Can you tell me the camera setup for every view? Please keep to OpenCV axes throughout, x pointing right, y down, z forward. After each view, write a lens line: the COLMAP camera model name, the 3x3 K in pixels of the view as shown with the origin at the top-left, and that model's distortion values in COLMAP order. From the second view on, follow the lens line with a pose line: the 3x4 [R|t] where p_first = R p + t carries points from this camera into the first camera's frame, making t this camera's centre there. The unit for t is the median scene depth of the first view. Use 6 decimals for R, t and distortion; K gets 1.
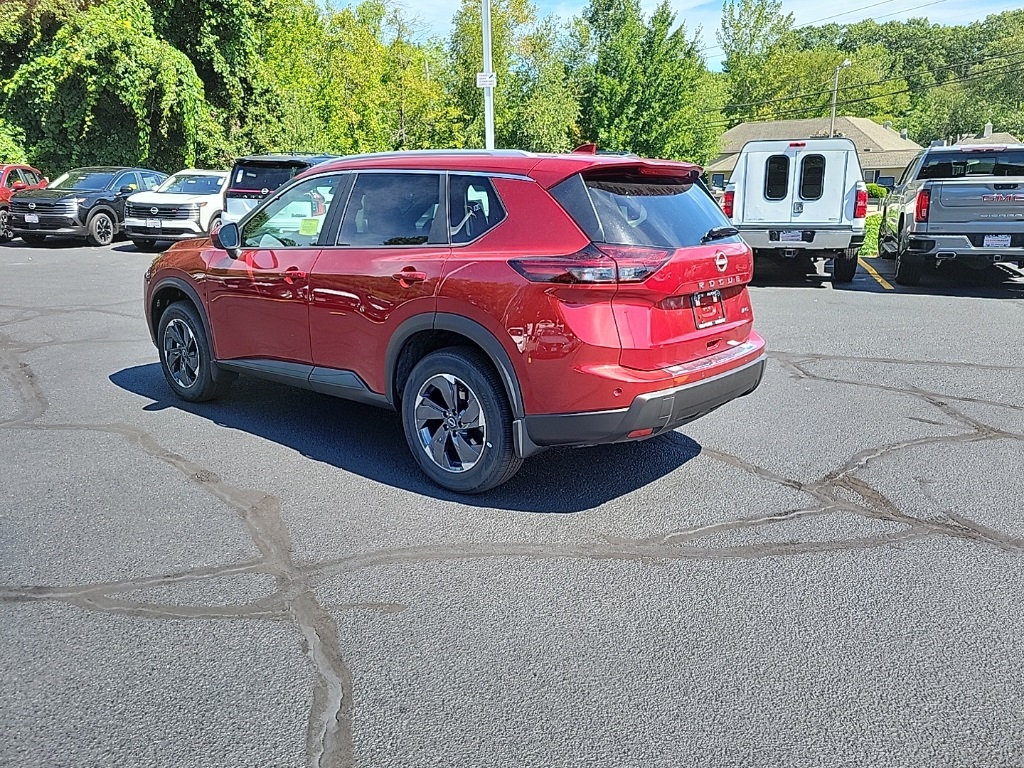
lens RADIAL K [[777.4, 0, 505.5], [0, 777.4, 385.3], [0, 0, 1]] dist [0.049696, -0.031189]
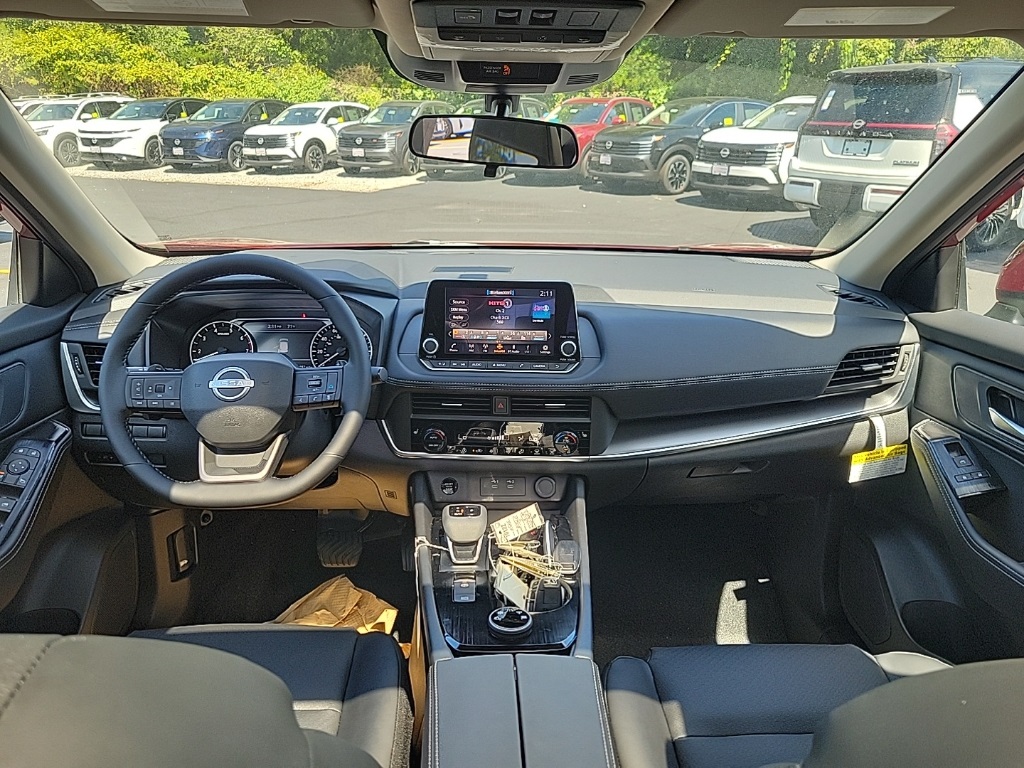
lens RADIAL K [[777.4, 0, 505.5], [0, 777.4, 385.3], [0, 0, 1]] dist [0.049696, -0.031189]
pose [[0.687320, 0.234378, -0.687502, -0.013869], [-0.186510, 0.971722, 0.144811, -0.053336], [0.702001, 0.028695, 0.711598, 0.230225]]
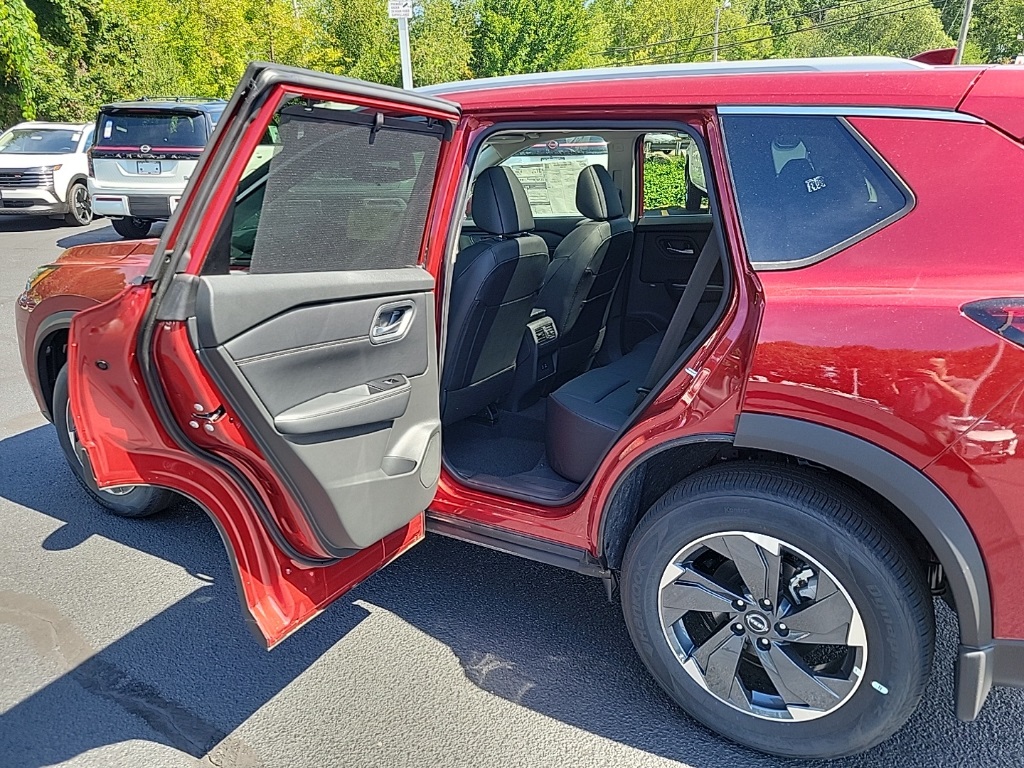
lens RADIAL K [[777.4, 0, 505.5], [0, 777.4, 385.3], [0, 0, 1]] dist [0.049696, -0.031189]
pose [[0.986575, -0.067200, 0.148842, -0.054872], [0.058260, 0.996271, 0.063635, -0.027123], [-0.152563, -0.054109, 0.986811, 0.102355]]
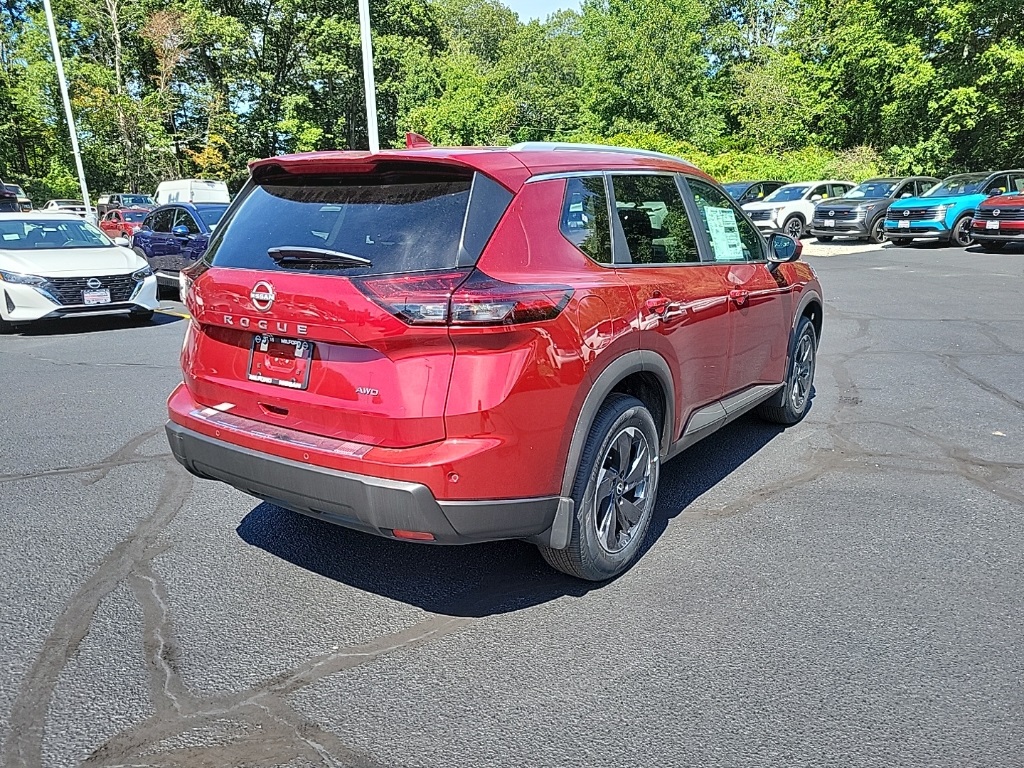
lens RADIAL K [[785.9, 0, 502.6], [0, 785.9, 384.3], [0, 0, 1]] dist [0.042780, -0.008812]
pose [[0.116671, 0.225789, -0.967165, 0.183663], [-0.238191, 0.951756, 0.193458, -0.049501], [0.964185, 0.207799, 0.164823, 0.201676]]
